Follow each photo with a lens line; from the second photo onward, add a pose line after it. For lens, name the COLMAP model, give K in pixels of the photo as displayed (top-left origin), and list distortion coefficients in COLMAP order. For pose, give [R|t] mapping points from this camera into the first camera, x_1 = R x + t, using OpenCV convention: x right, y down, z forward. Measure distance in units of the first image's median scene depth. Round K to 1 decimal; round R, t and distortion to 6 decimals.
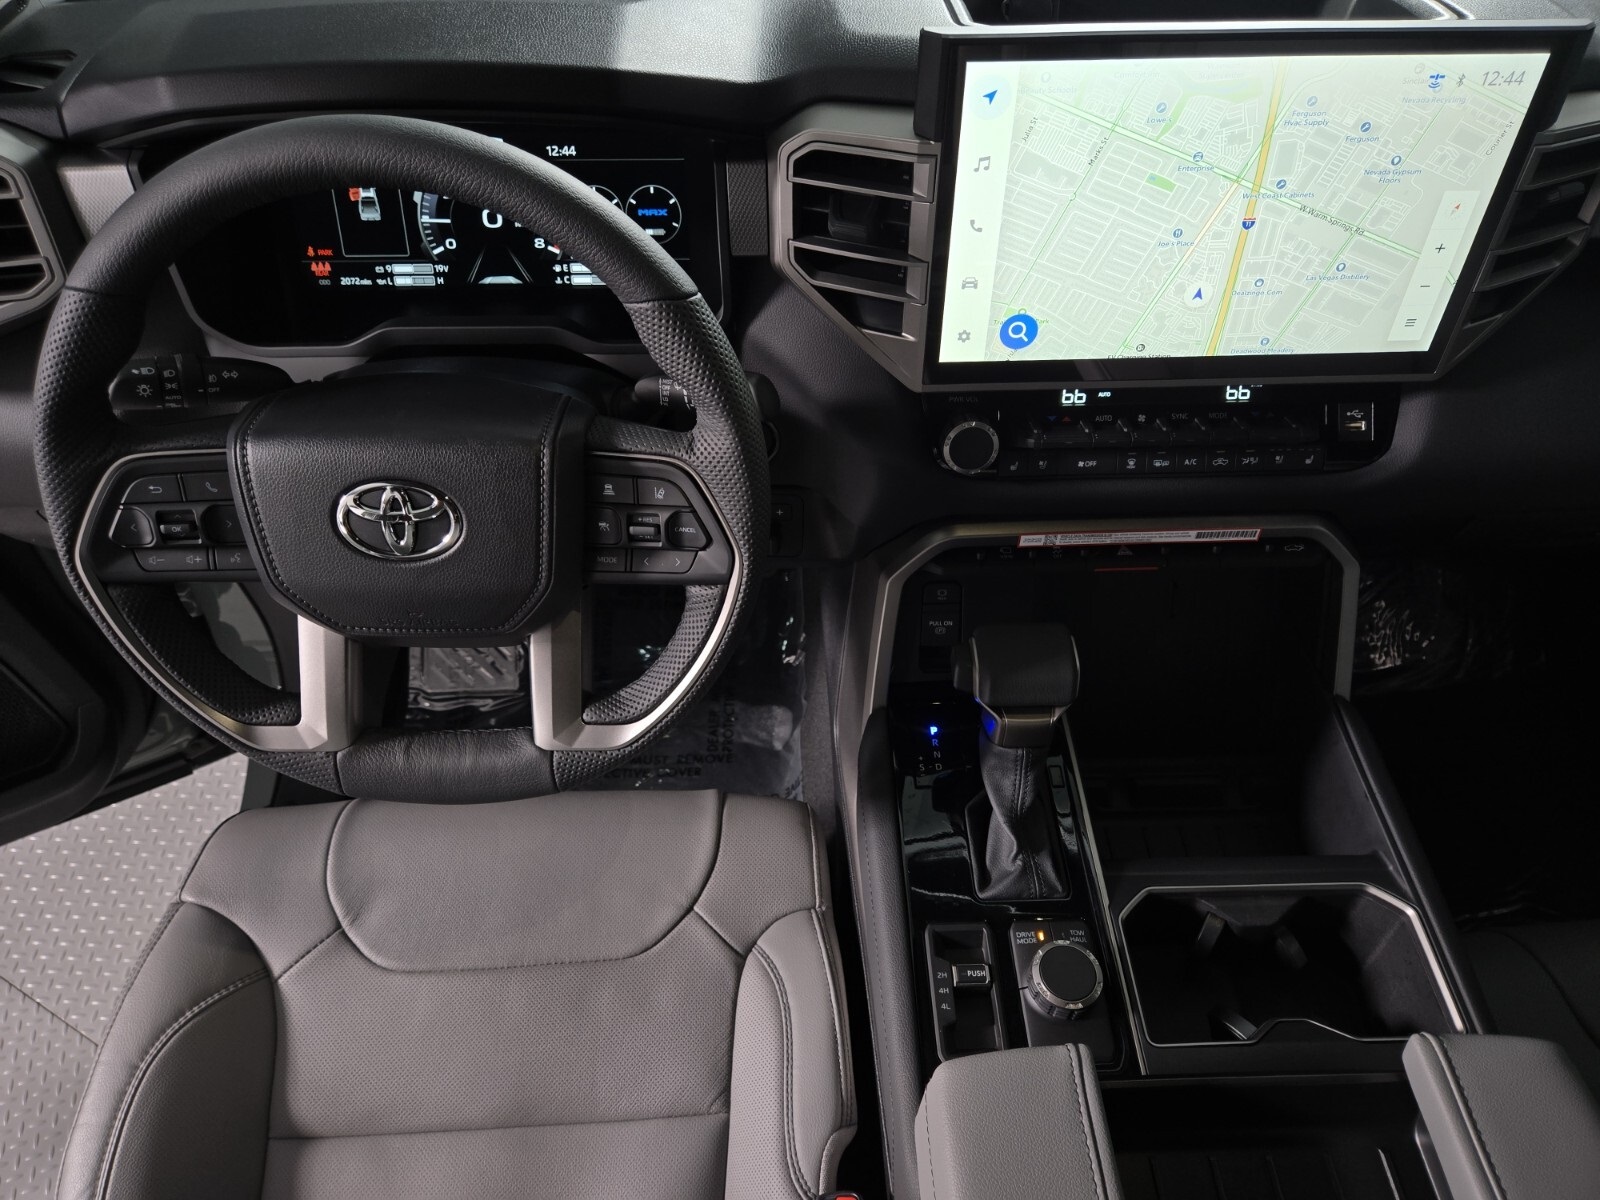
lens RADIAL K [[1064.5, 0, 815.8], [0, 1064.5, 599.8], [0, 0, 1]] dist [0.028415, -0.043794]
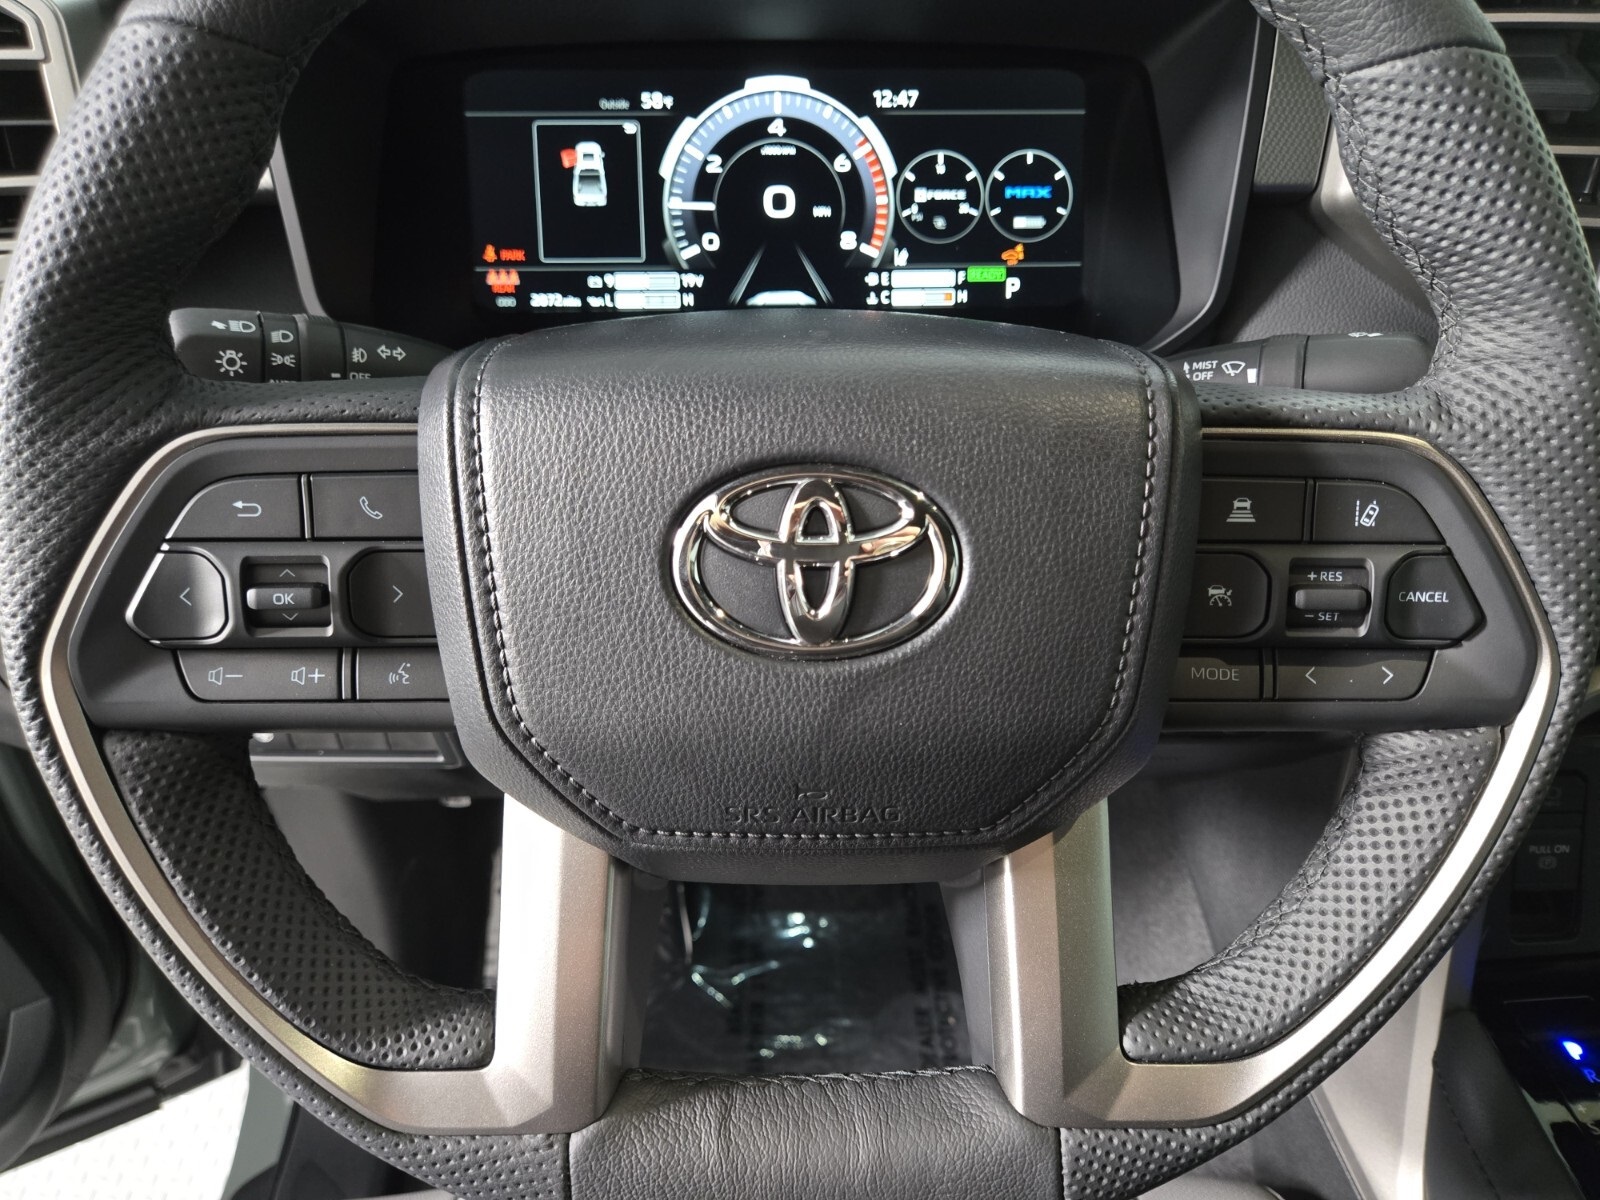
lens RADIAL K [[1064.5, 0, 793.1], [0, 1064.5, 611.6], [0, 0, 1]] dist [0.028415, -0.043794]
pose [[0.999967, -0.008155, -0.000046, -0.333894], [0.007902, 0.970381, -0.241451, 0.039649], [0.002013, 0.241442, 0.970413, 0.494820]]
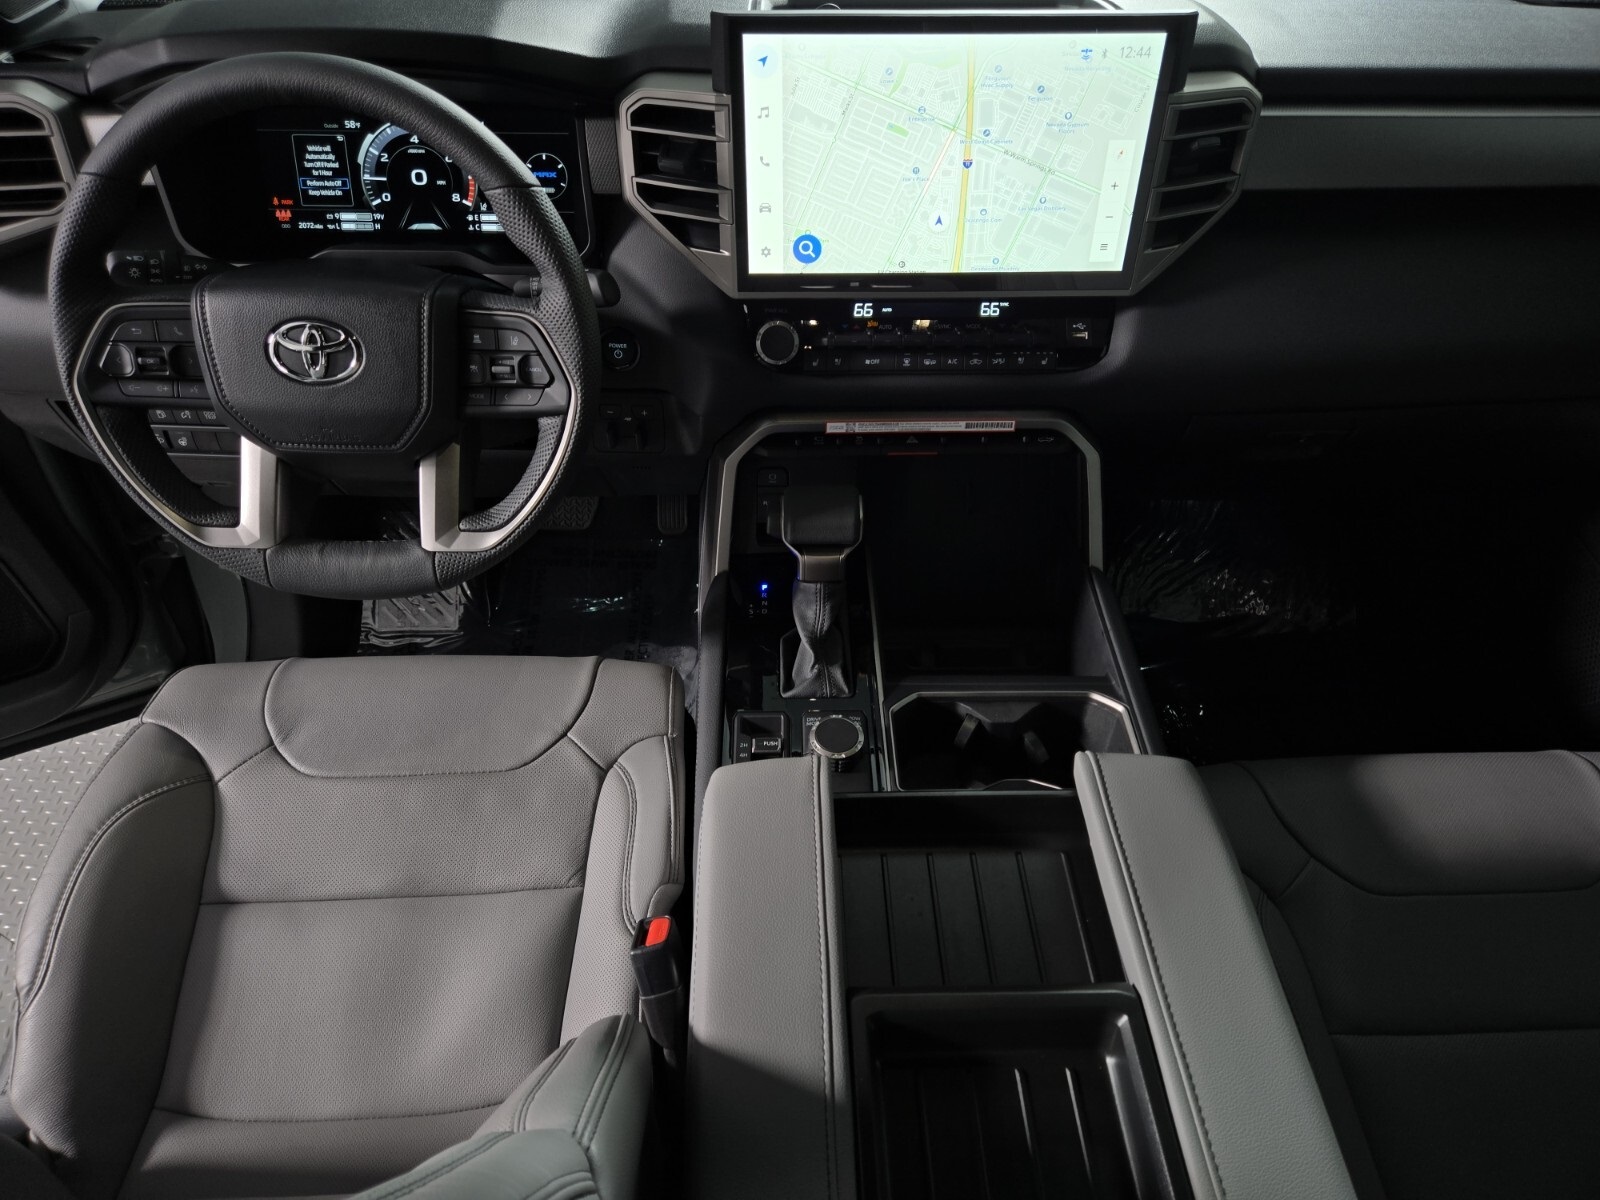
lens RADIAL K [[1064.5, 0, 837.0], [0, 1064.5, 622.3], [0, 0, 1]] dist [0.028415, -0.043794]
pose [[0.999876, 0.010967, 0.011321, 0.212670], [-0.010024, 0.996723, -0.080269, 0.306237], [-0.012164, 0.080146, 0.996709, -0.269356]]
